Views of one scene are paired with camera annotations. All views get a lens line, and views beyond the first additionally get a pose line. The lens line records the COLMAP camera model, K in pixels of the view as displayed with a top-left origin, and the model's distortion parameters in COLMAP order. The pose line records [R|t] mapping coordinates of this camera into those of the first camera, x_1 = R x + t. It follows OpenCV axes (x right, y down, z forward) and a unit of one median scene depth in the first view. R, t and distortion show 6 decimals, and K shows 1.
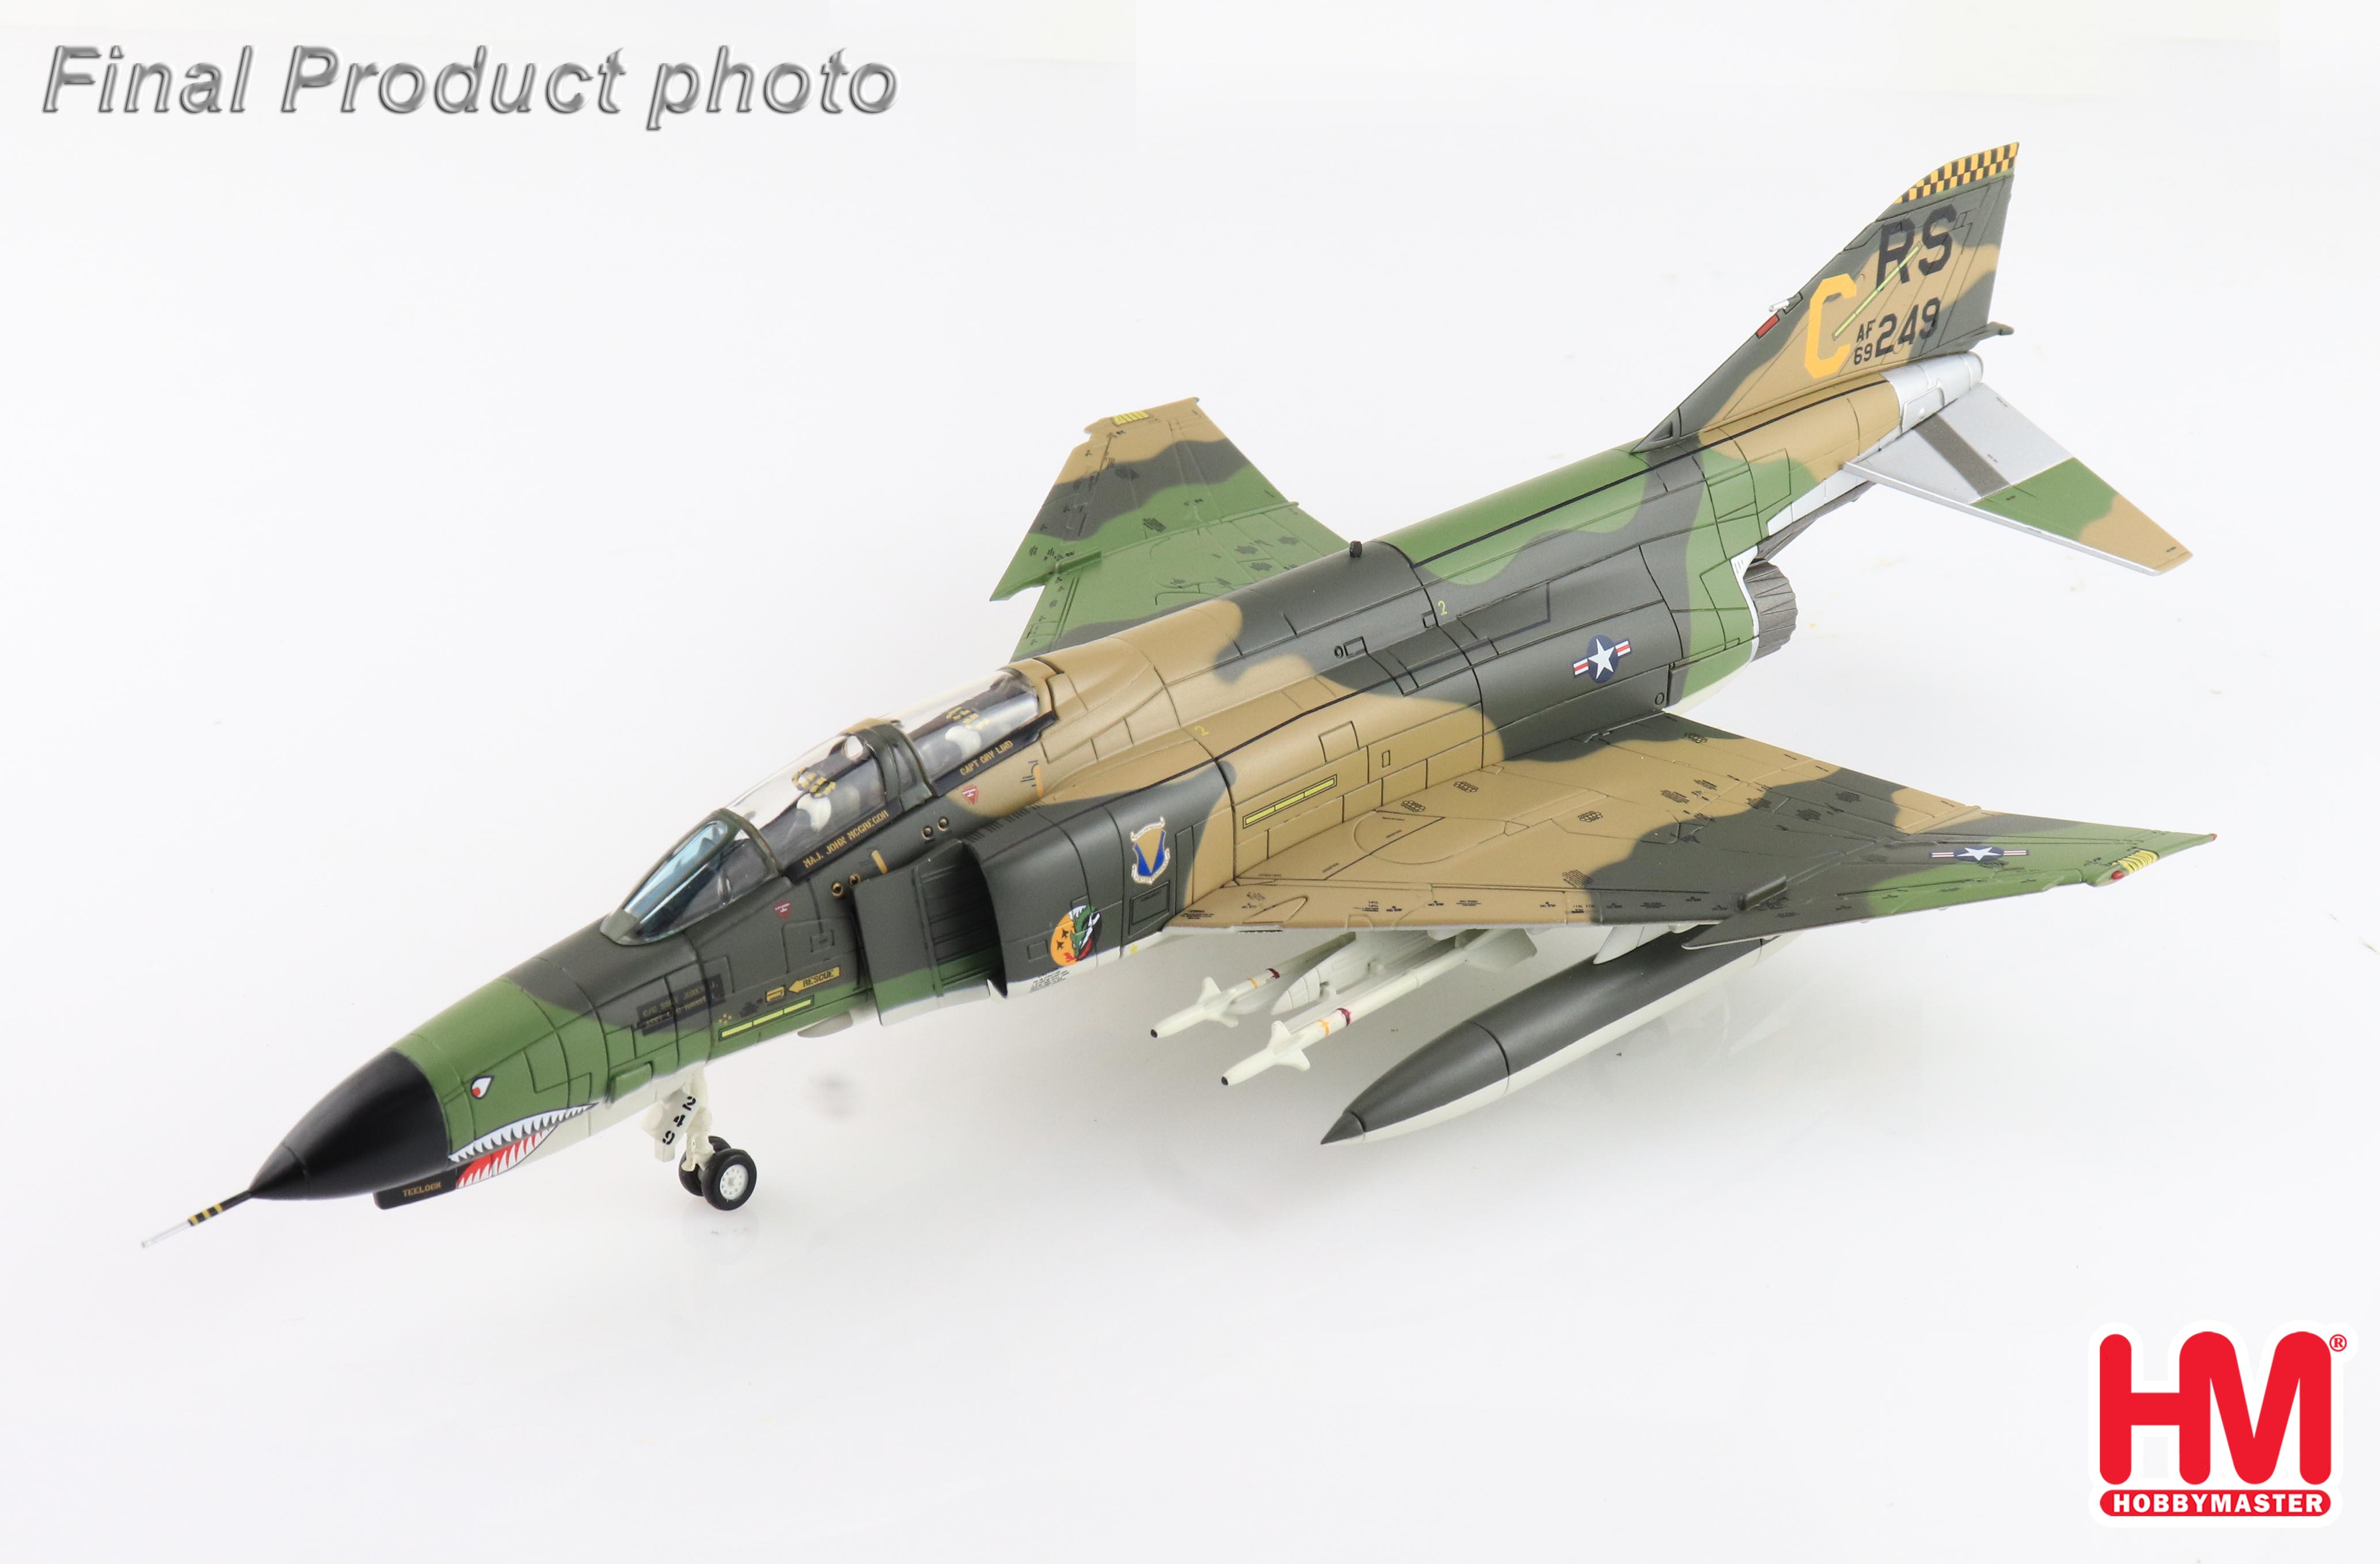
lens RADIAL K [[3841.3, 0, 1185.0], [0, 3841.3, 788.8], [0, 0, 1]] dist [-0.016342, 0.000000]
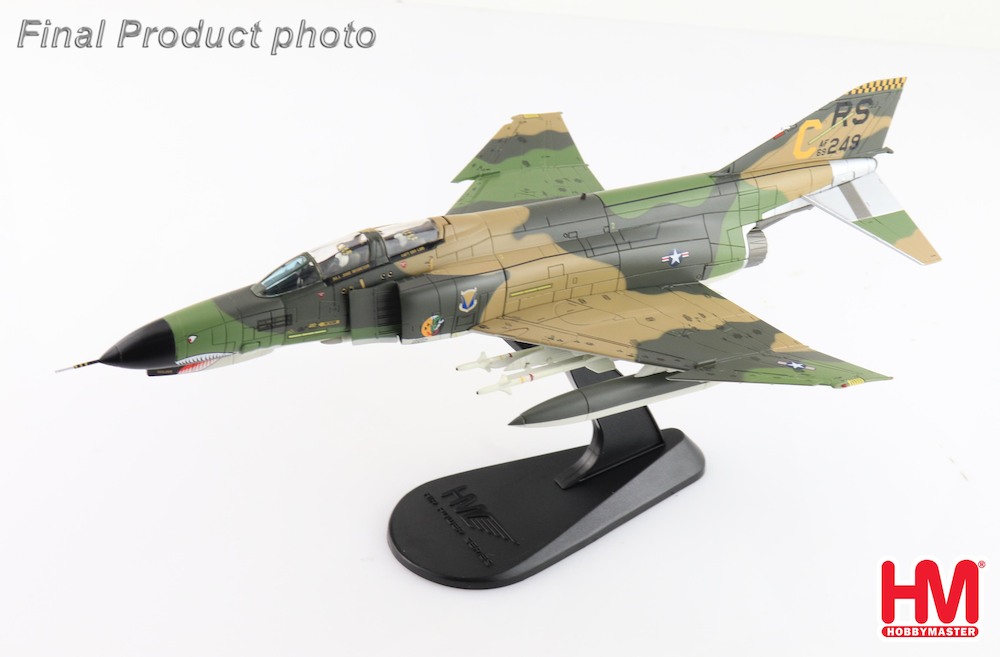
lens RADIAL K [[1851.9, 0, 495.7], [0, 1851.9, 323.8], [0, 0, 1]] dist [0.066520, 0.000000]
pose [[0.975633, 0.202168, -0.085260, 0.111540], [-0.196754, 0.978105, 0.067812, -0.052787], [0.097103, -0.049384, 0.994048, -0.221055]]
